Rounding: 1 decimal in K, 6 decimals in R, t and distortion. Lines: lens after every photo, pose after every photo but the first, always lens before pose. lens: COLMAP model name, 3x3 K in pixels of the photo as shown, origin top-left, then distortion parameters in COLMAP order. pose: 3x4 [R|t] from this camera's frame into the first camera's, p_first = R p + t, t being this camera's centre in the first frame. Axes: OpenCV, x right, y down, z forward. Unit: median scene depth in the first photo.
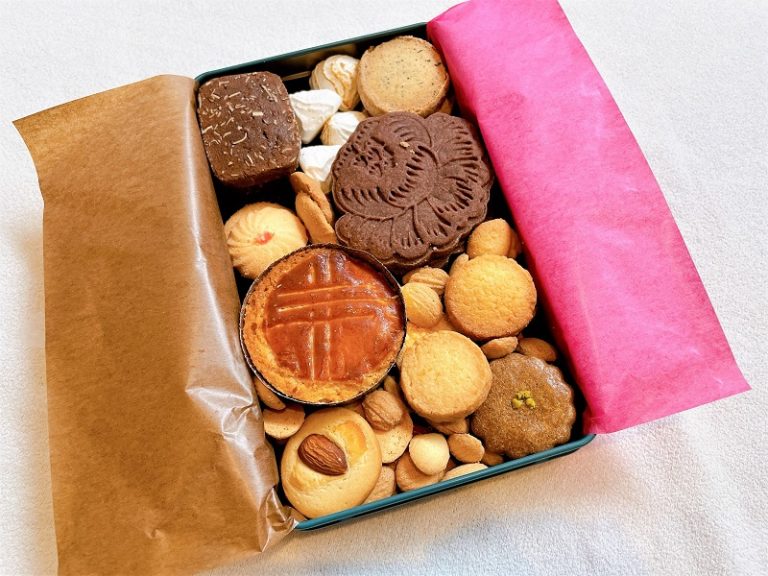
lens RADIAL K [[576.5, 0, 384.0], [0, 576.5, 288.0], [0, 0, 1]] dist [0.116225, -0.234373]
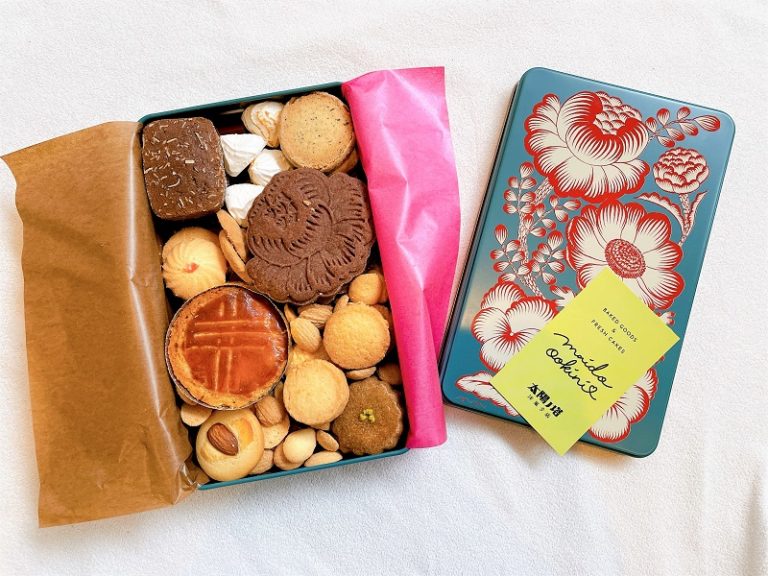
lens RADIAL K [[576.5, 0, 384.0], [0, 576.5, 288.0], [0, 0, 1]] dist [0.116225, -0.234373]
pose [[0.995533, 0.094005, -0.008761, 0.242503], [-0.088817, 0.963964, 0.250769, -0.423493], [0.032019, -0.248871, 0.968007, -0.247821]]
